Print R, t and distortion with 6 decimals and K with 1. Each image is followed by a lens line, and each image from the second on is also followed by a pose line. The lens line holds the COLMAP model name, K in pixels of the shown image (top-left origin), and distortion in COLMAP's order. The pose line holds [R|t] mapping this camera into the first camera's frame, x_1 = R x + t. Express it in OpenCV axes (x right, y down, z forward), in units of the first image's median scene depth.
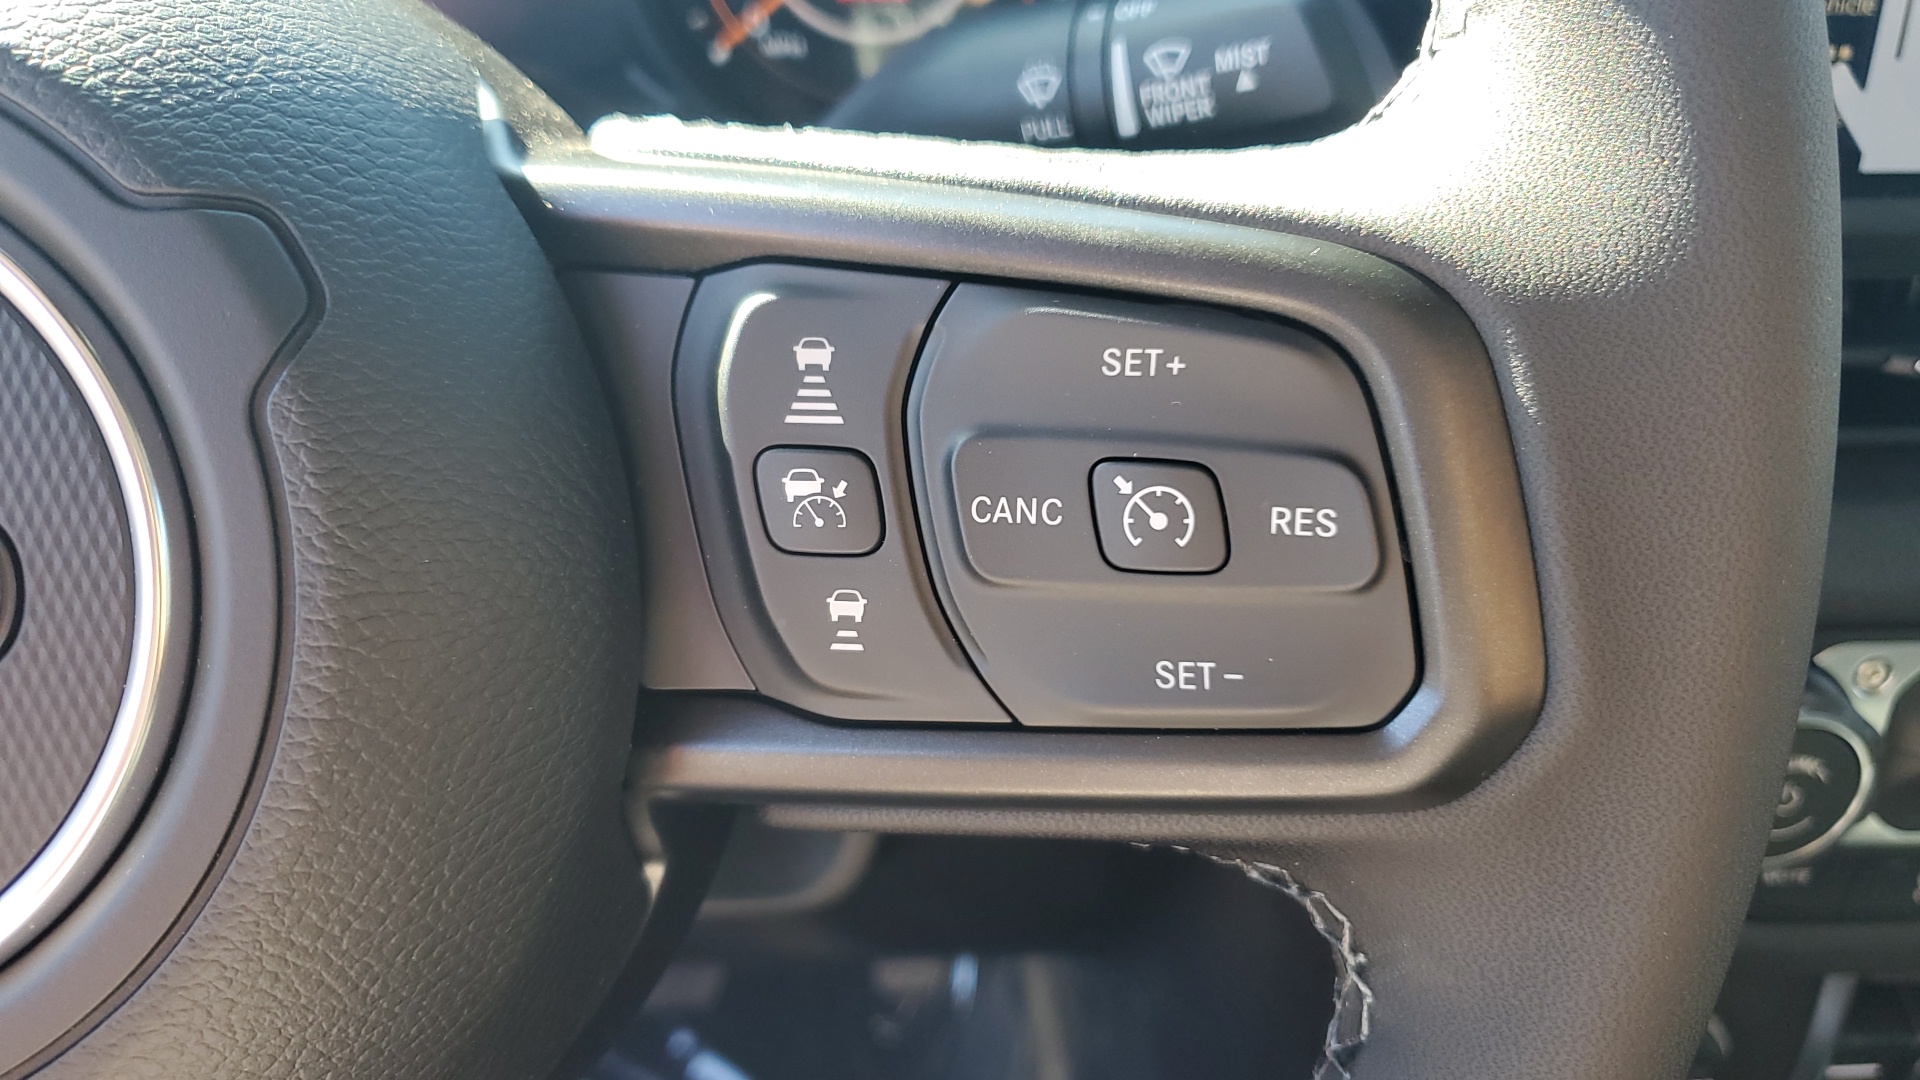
lens RADIAL K [[1534.8, 0, 989.4], [0, 1534.8, 579.2], [0, 0, 1]] dist [0.004836, -0.155846]
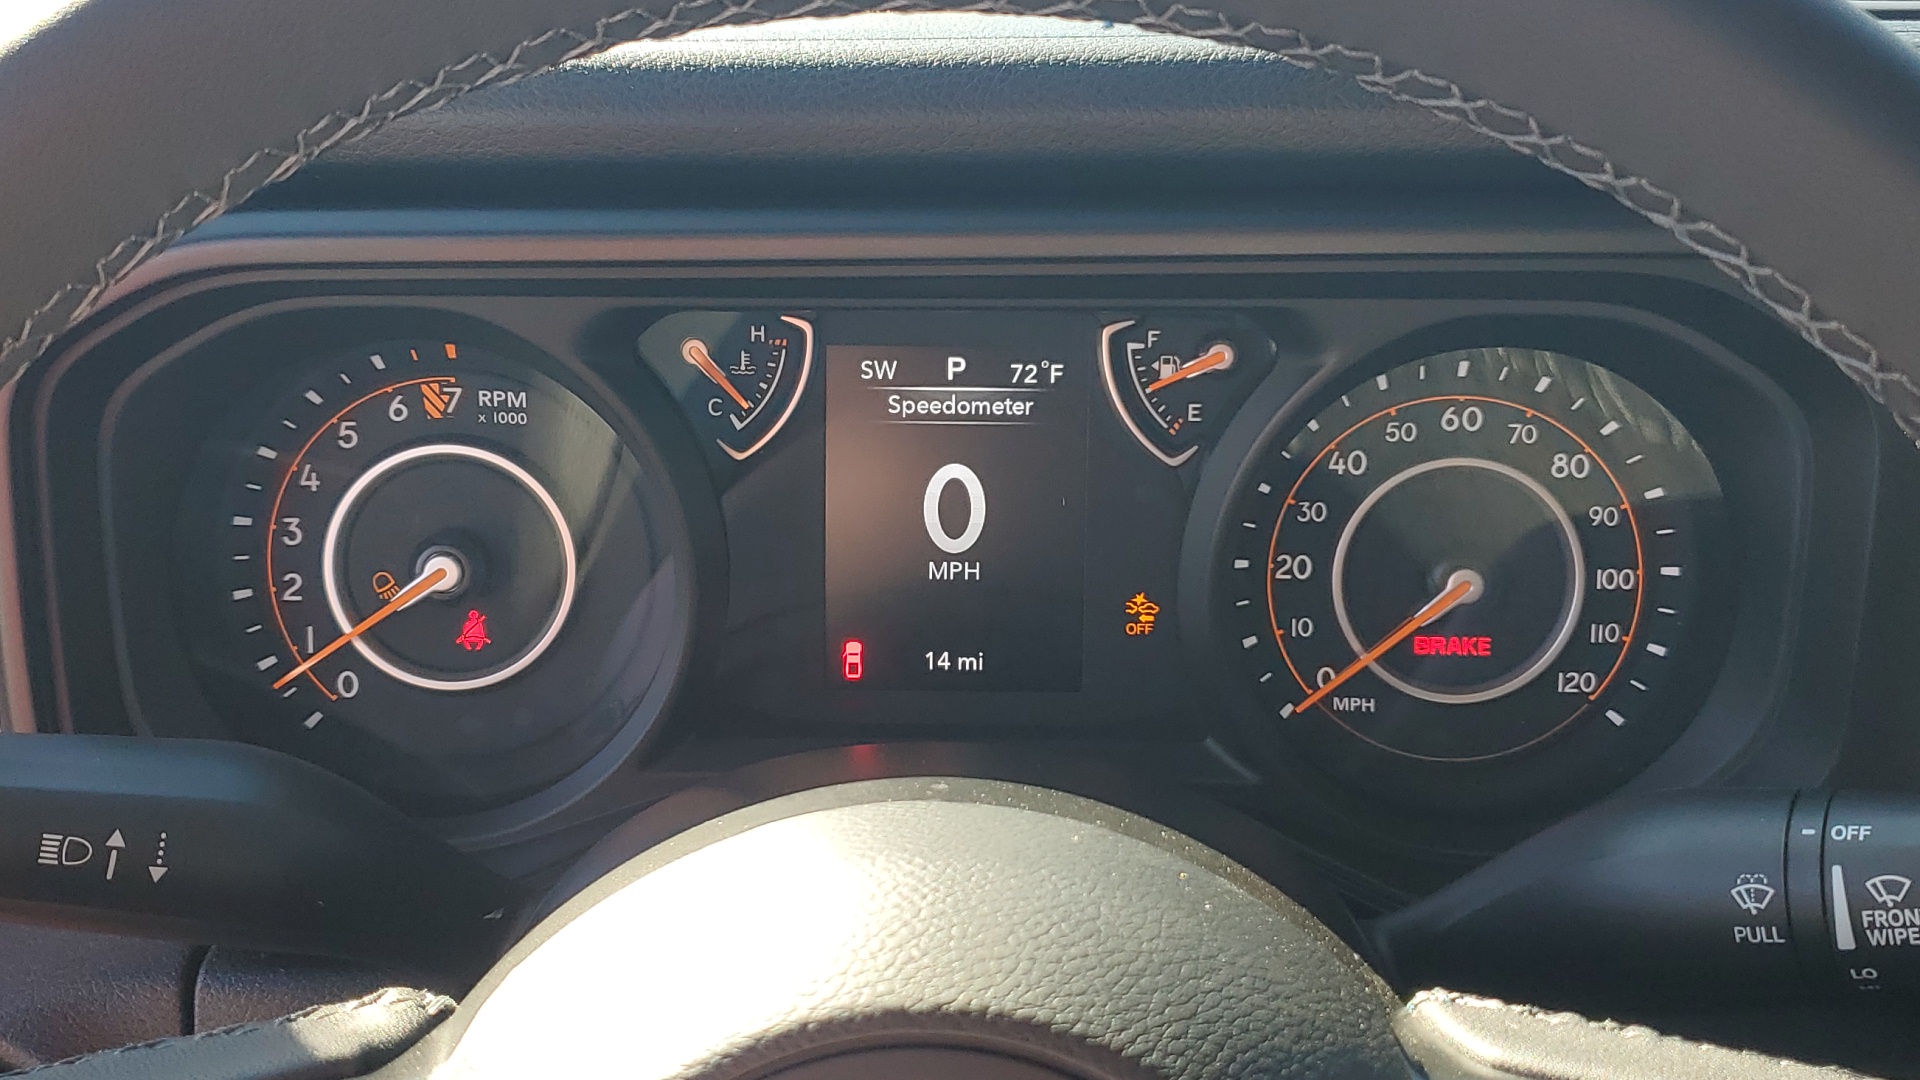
lens RADIAL K [[2275.1, 0, 960.0], [0, 2275.1, 540.0], [0, 0, 1]] dist [0.215000, -0.871933]
pose [[0.995507, 0.012646, -0.093838, -0.527939], [-0.031272, 0.979343, -0.199771, -0.334441], [0.089374, 0.201808, 0.975339, -0.914775]]
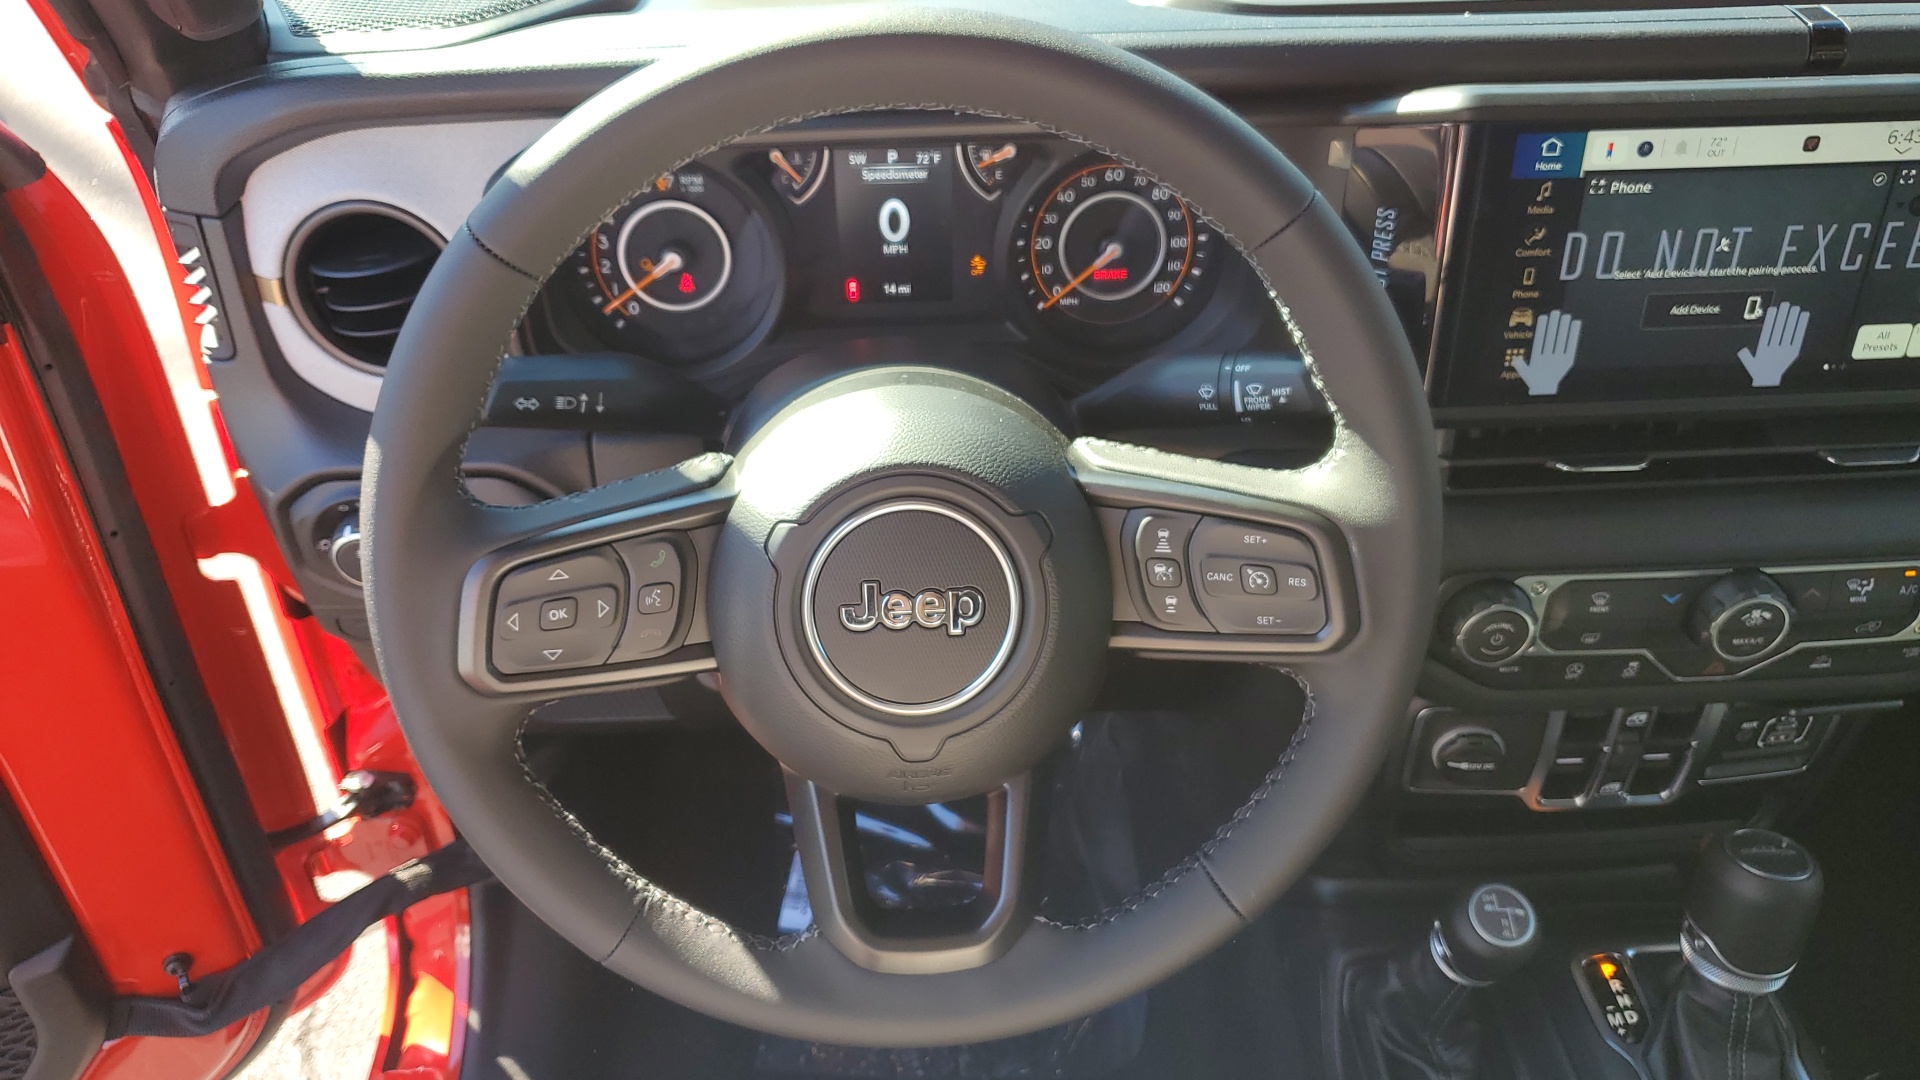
lens RADIAL K [[1497.7, 0, 938.4], [0, 1497.7, 528.8], [0, 0, 1]] dist [-0.008416, 0.005151]
pose [[0.998808, -0.007964, -0.048161, -0.477356], [0.013187, 0.993940, 0.109130, -0.552607], [0.047000, -0.109635, 0.992860, -2.564969]]
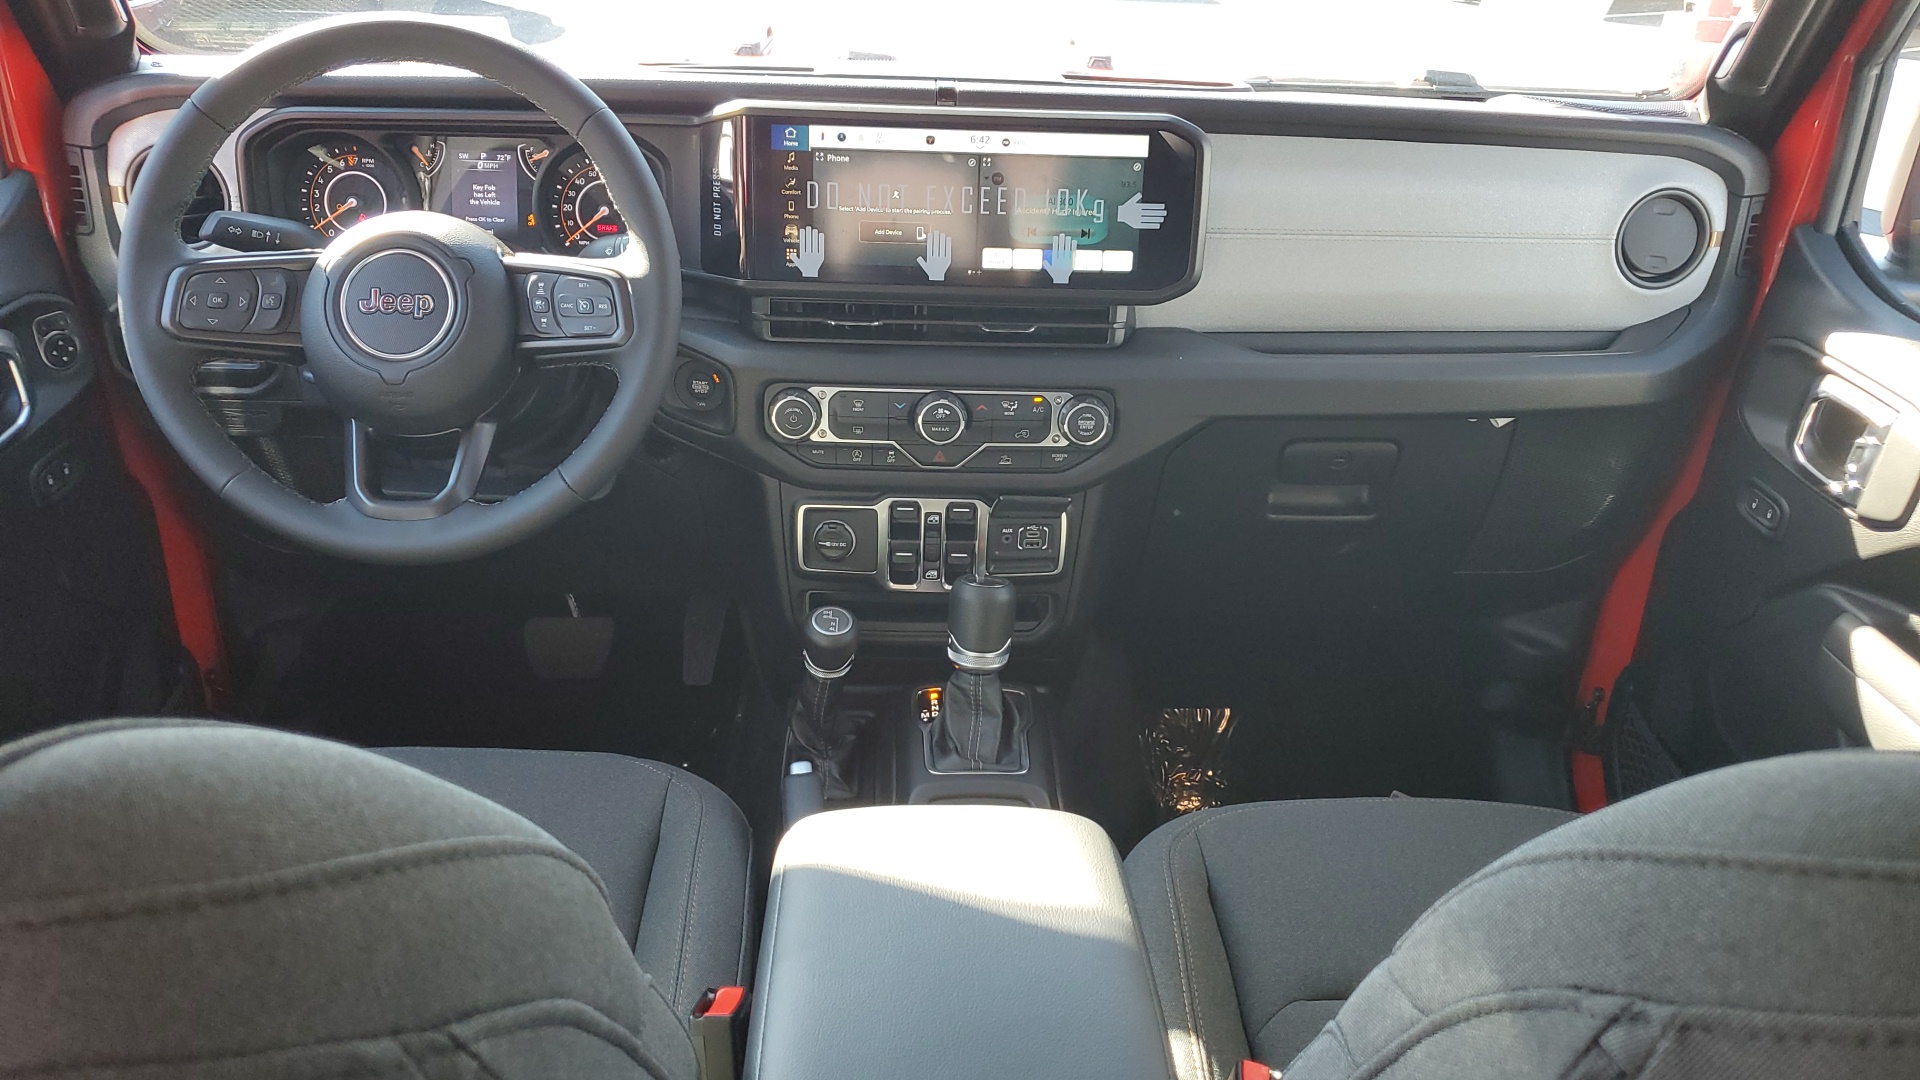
lens RADIAL K [[1492.0, 0, 966.3], [0, 1492.0, 566.9], [0, 0, 1]] dist [0.135915, -0.329670]
pose [[0.998728, 0.028256, -0.041770, 2.165754], [-0.033308, 0.991512, -0.125679, 1.950305], [0.037864, 0.126910, 0.991191, -5.646560]]
